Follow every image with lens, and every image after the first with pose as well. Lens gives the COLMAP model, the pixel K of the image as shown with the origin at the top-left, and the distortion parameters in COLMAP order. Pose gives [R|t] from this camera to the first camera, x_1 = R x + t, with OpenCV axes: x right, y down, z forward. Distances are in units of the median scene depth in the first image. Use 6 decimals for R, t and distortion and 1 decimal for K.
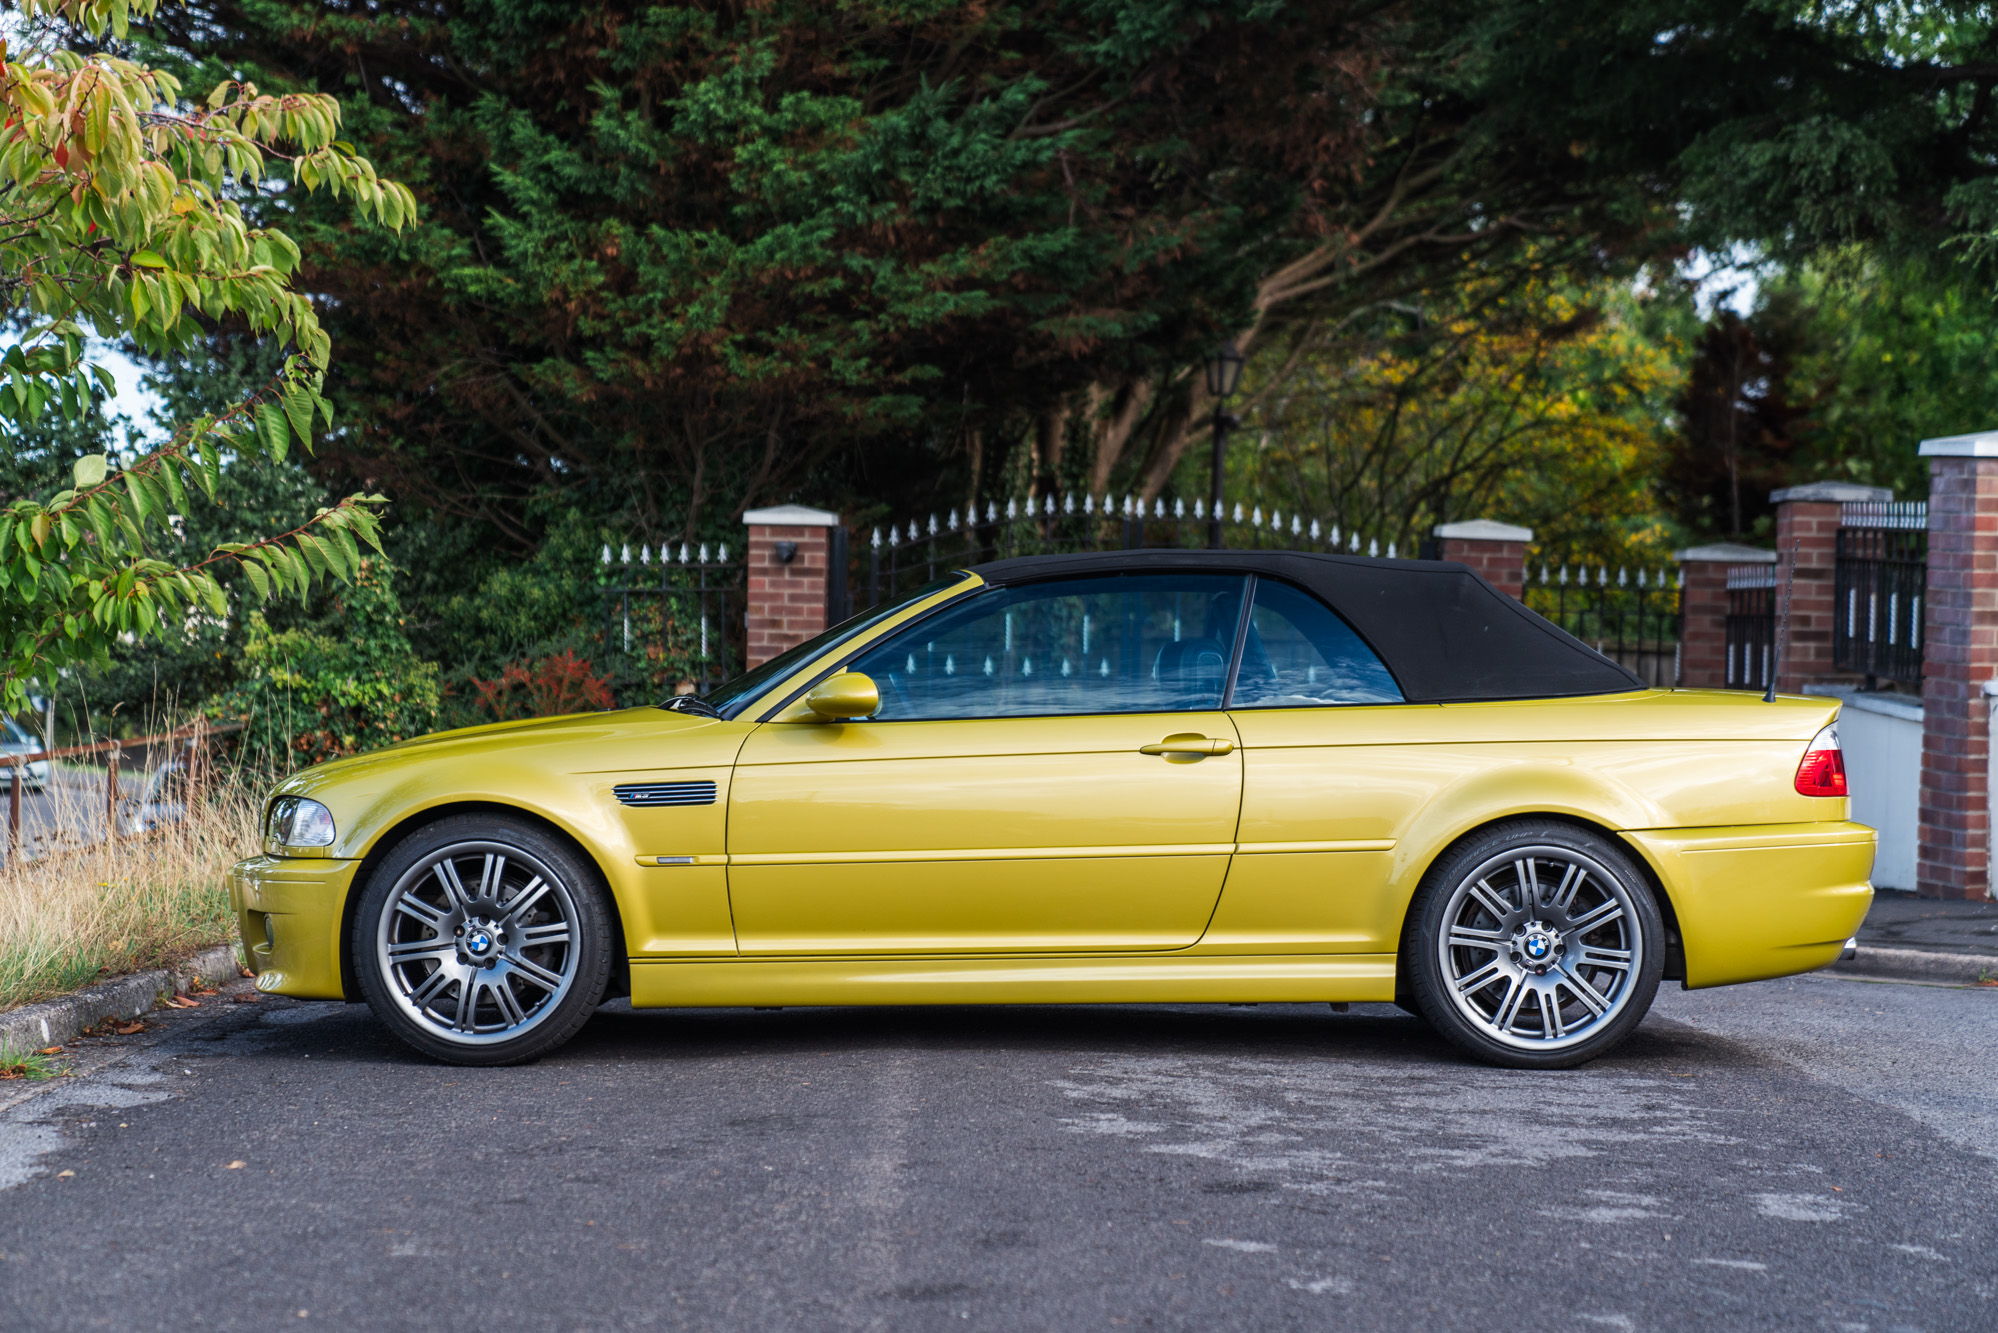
lens RADIAL K [[4030.3, 0, 999.0], [0, 4030.3, 666.5], [0, 0, 1]] dist [0.015024, -8.449366]
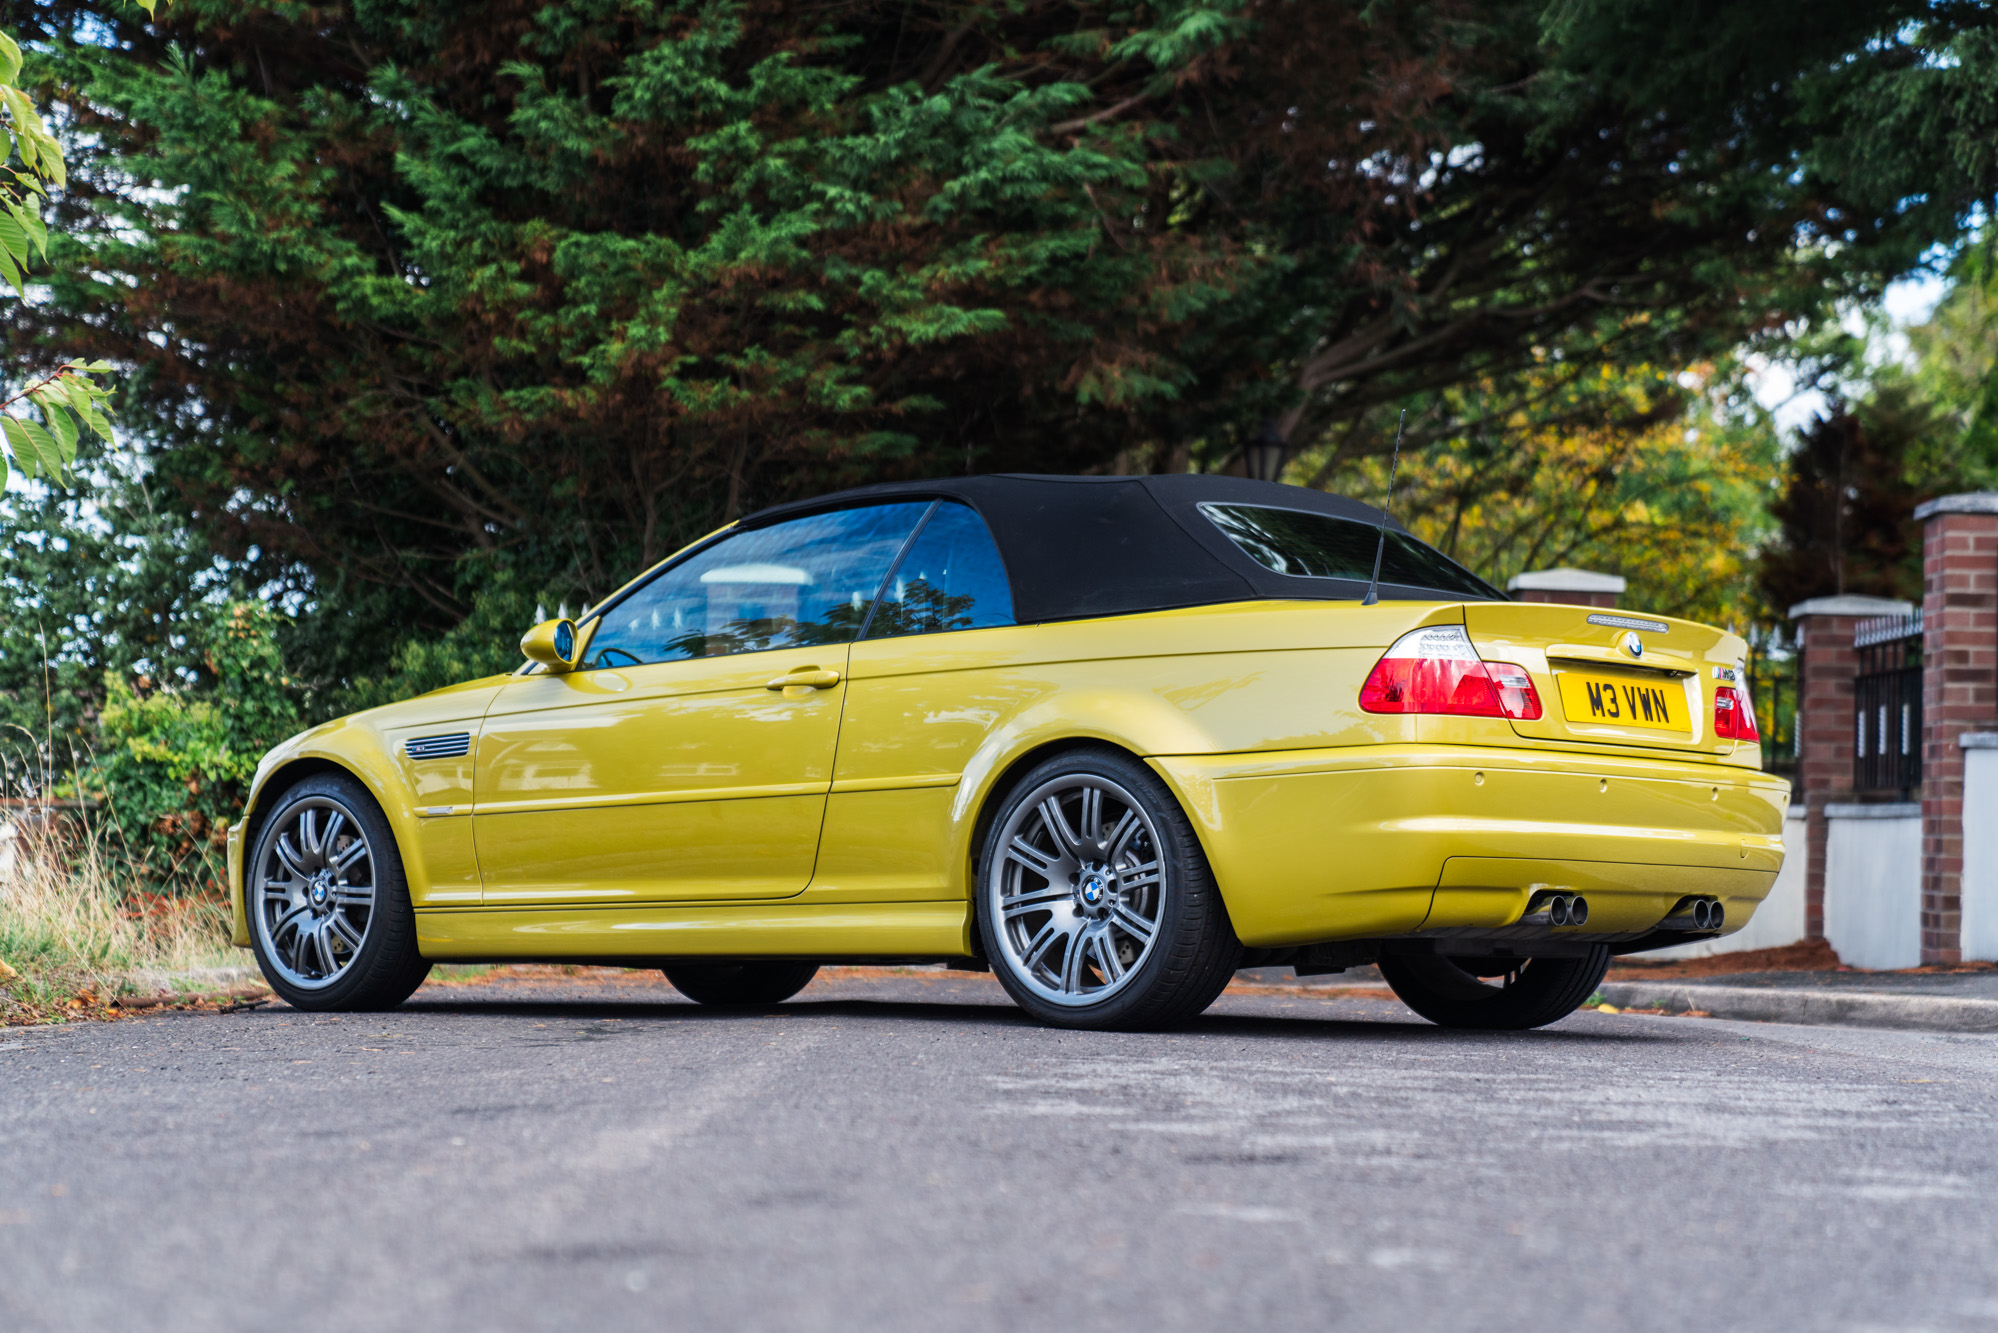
lens RADIAL K [[4072.3, 0, 927.9], [0, 4072.3, 661.5], [0, 0, 1]] dist [0.006970, -2.706818]
pose [[0.999510, -0.009887, -0.029704, 0.010776], [0.008224, 0.998420, -0.055580, 0.030617], [0.030207, 0.055308, 0.998012, 0.137991]]
